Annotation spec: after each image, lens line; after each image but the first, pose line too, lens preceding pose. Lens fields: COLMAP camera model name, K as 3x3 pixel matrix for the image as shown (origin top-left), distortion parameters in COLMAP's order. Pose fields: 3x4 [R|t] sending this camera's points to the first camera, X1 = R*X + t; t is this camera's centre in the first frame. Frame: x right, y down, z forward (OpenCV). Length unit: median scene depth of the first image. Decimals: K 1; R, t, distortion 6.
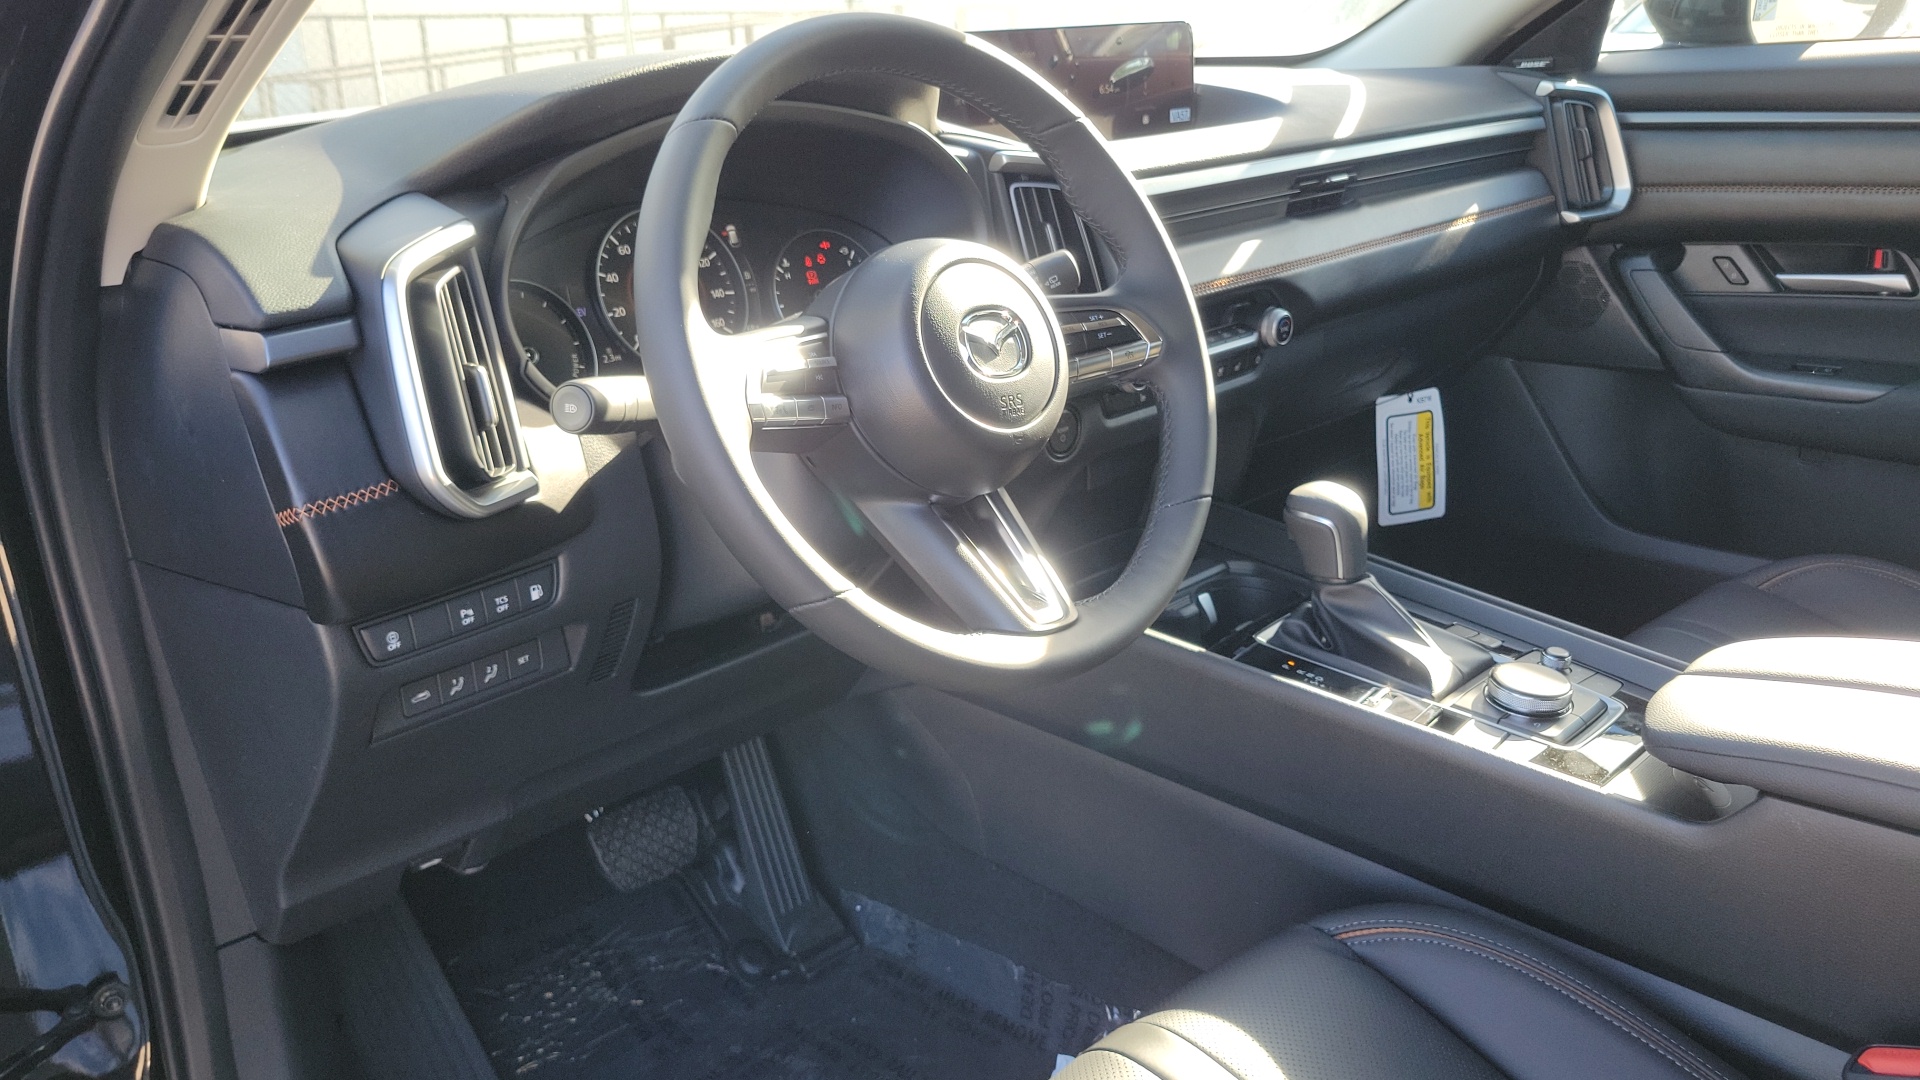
lens RADIAL K [[1499.9, 0, 988.0], [0, 1499.9, 543.7], [0, 0, 1]] dist [0.045199, 0.003902]
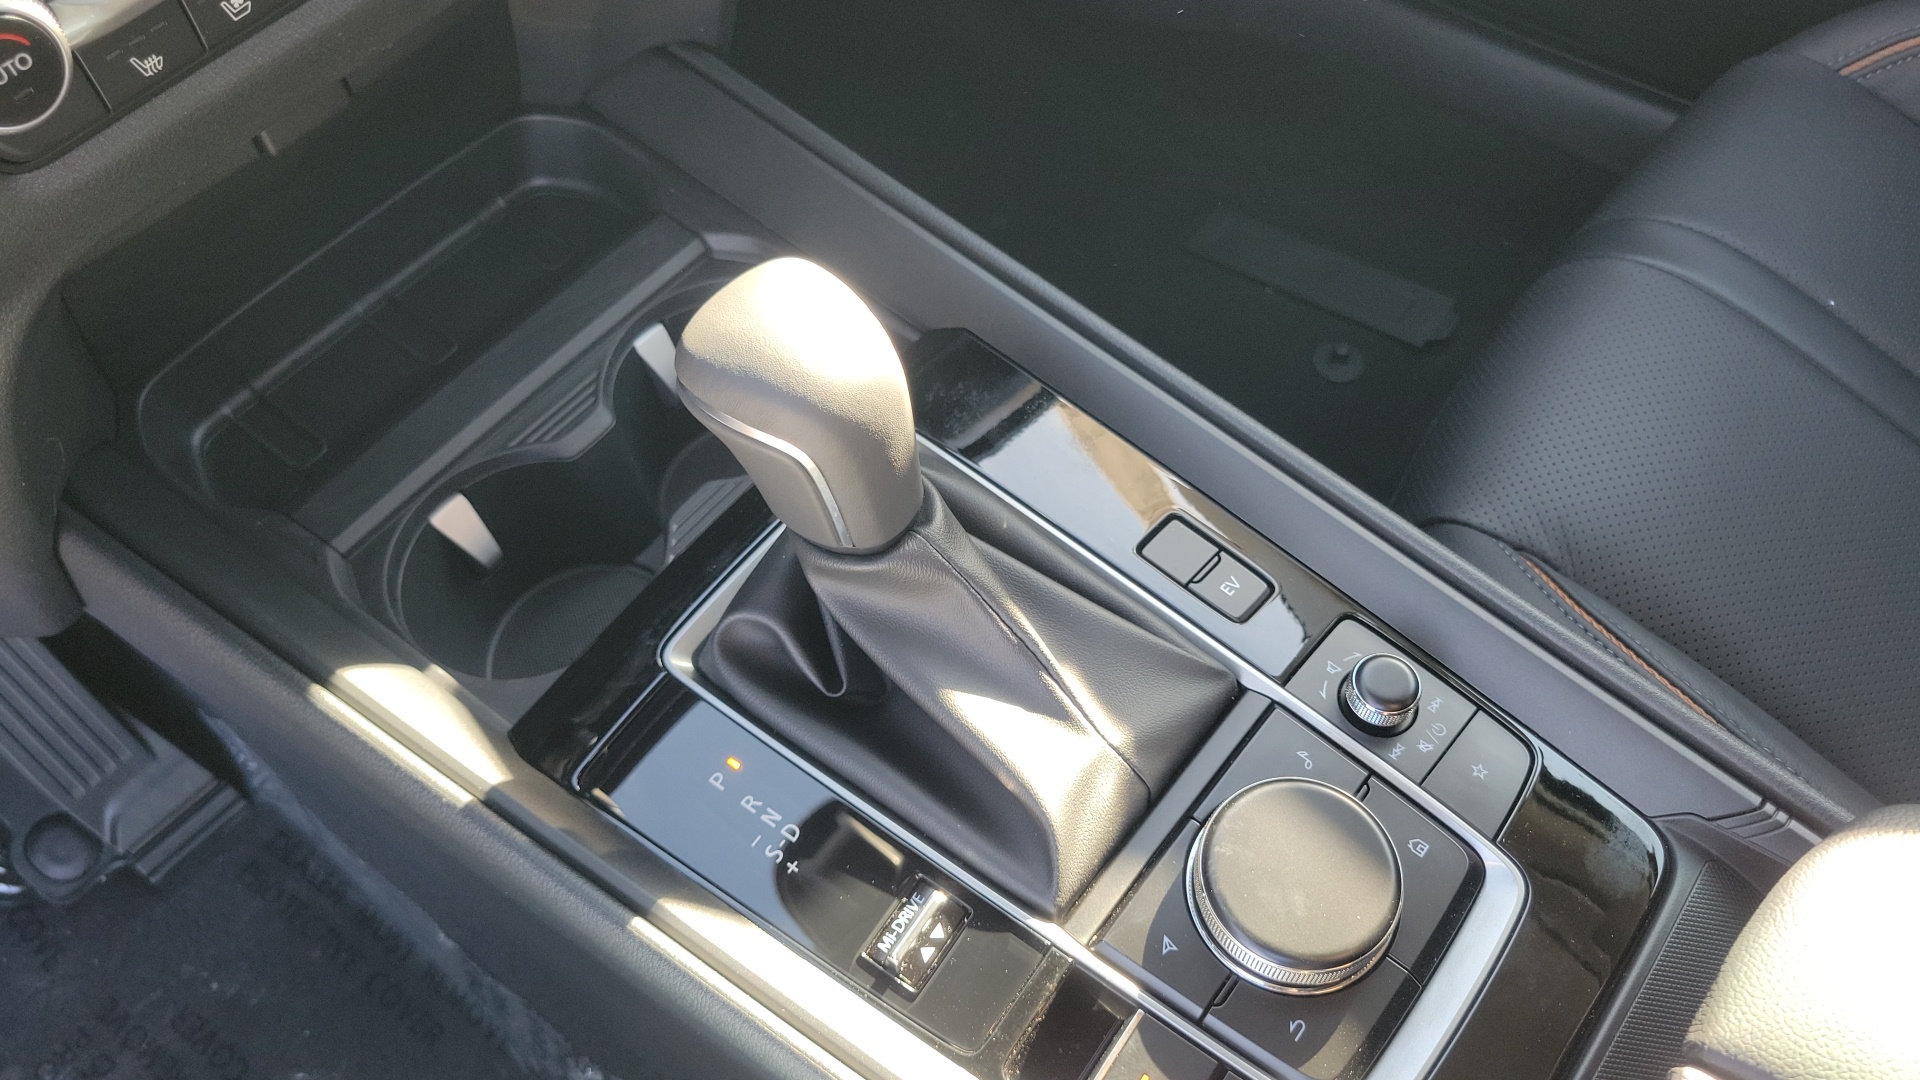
lens RADIAL K [[1507.4, 0, 967.5], [0, 1507.4, 610.0], [0, 0, 1]] dist [0.007819, 0.001692]
pose [[0.997436, -0.071529, 0.002173, 0.219072], [0.055283, 0.789460, 0.611307, -0.158073], [-0.045442, -0.609620, 0.791390, 0.580223]]
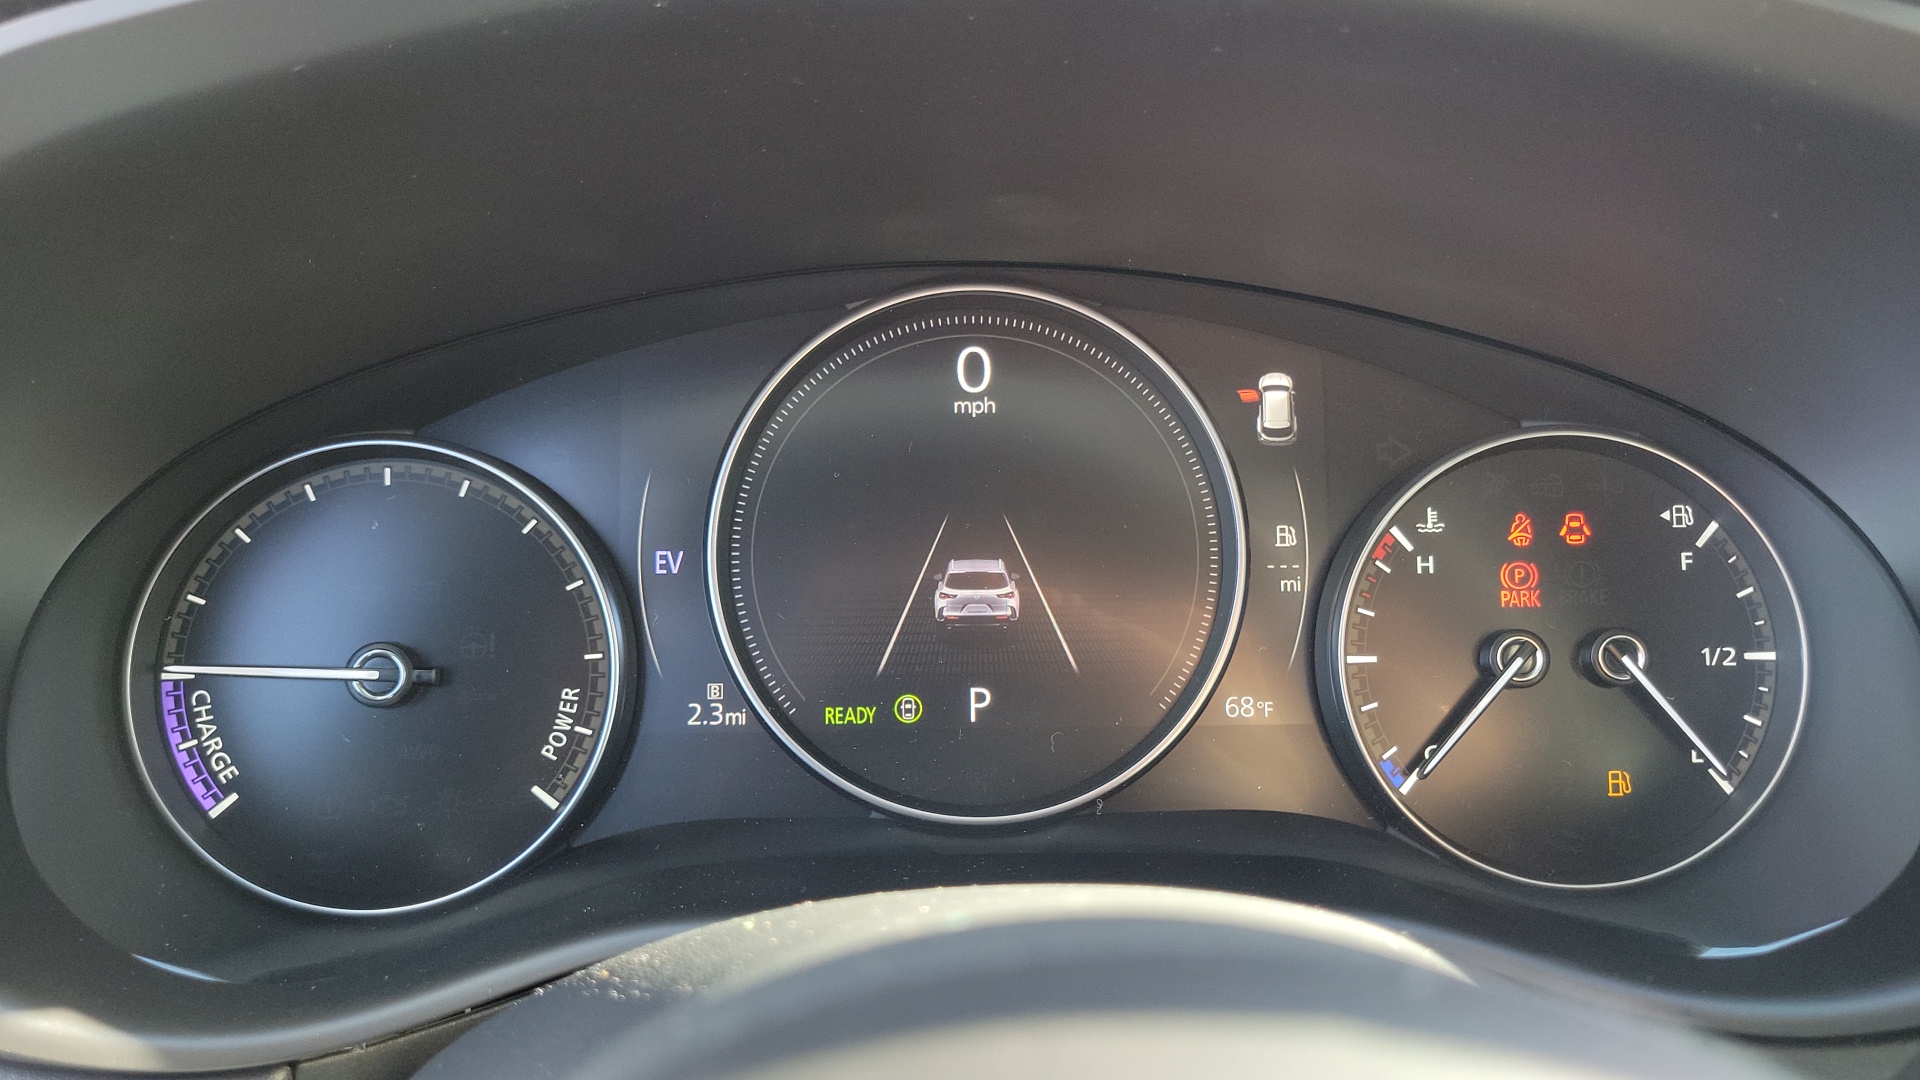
lens RADIAL K [[1524.3, 0, 952.2], [0, 1524.3, 546.0], [0, 0, 1]] dist [0.016537, 0.003895]
pose [[0.709687, 0.241175, -0.661951, 0.000898], [-0.257431, 0.963381, 0.075002, -0.140662], [0.655800, 0.117179, 0.745786, 0.553302]]
